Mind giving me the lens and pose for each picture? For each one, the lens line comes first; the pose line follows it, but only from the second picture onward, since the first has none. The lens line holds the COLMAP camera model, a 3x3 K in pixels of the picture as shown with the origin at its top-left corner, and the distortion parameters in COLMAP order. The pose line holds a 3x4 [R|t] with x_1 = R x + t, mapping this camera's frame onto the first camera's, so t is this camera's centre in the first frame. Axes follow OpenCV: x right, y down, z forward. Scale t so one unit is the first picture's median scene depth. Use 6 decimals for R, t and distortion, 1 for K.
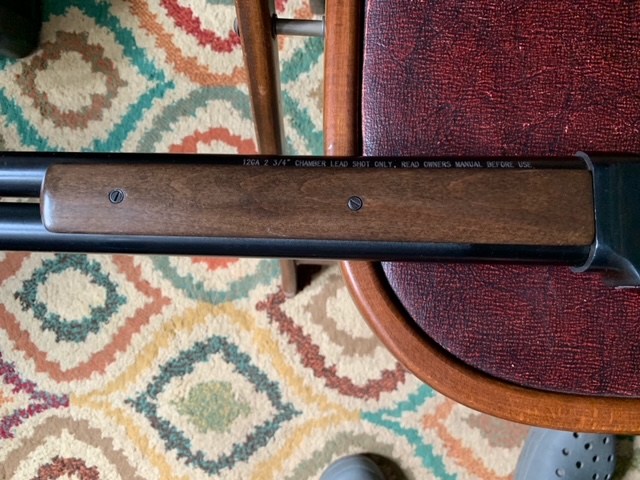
lens RADIAL K [[495.2, 0, 320.0], [0, 495.2, 240.0], [0, 0, 1]] dist [-0.008602, 0.007950]
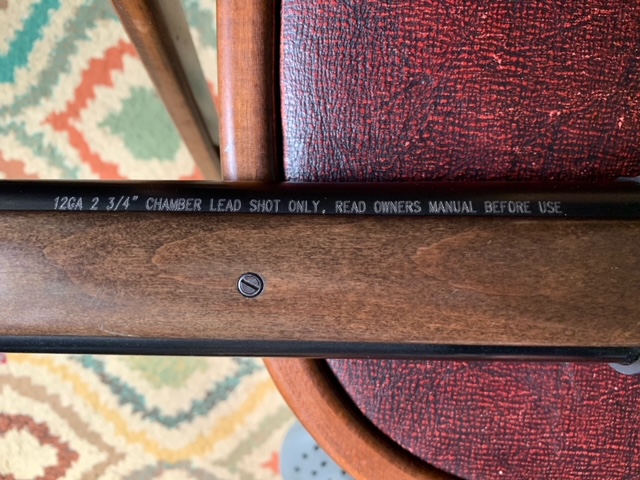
lens RADIAL K [[503.4, 0, 320.0], [0, 503.4, 240.0], [0, 0, 1]] dist [-0.011998, -0.001859]
pose [[0.999755, -0.005921, 0.021314, 0.120998], [0.001133, 0.975958, 0.217955, -0.216153], [-0.022092, -0.217877, 0.975726, 0.384438]]
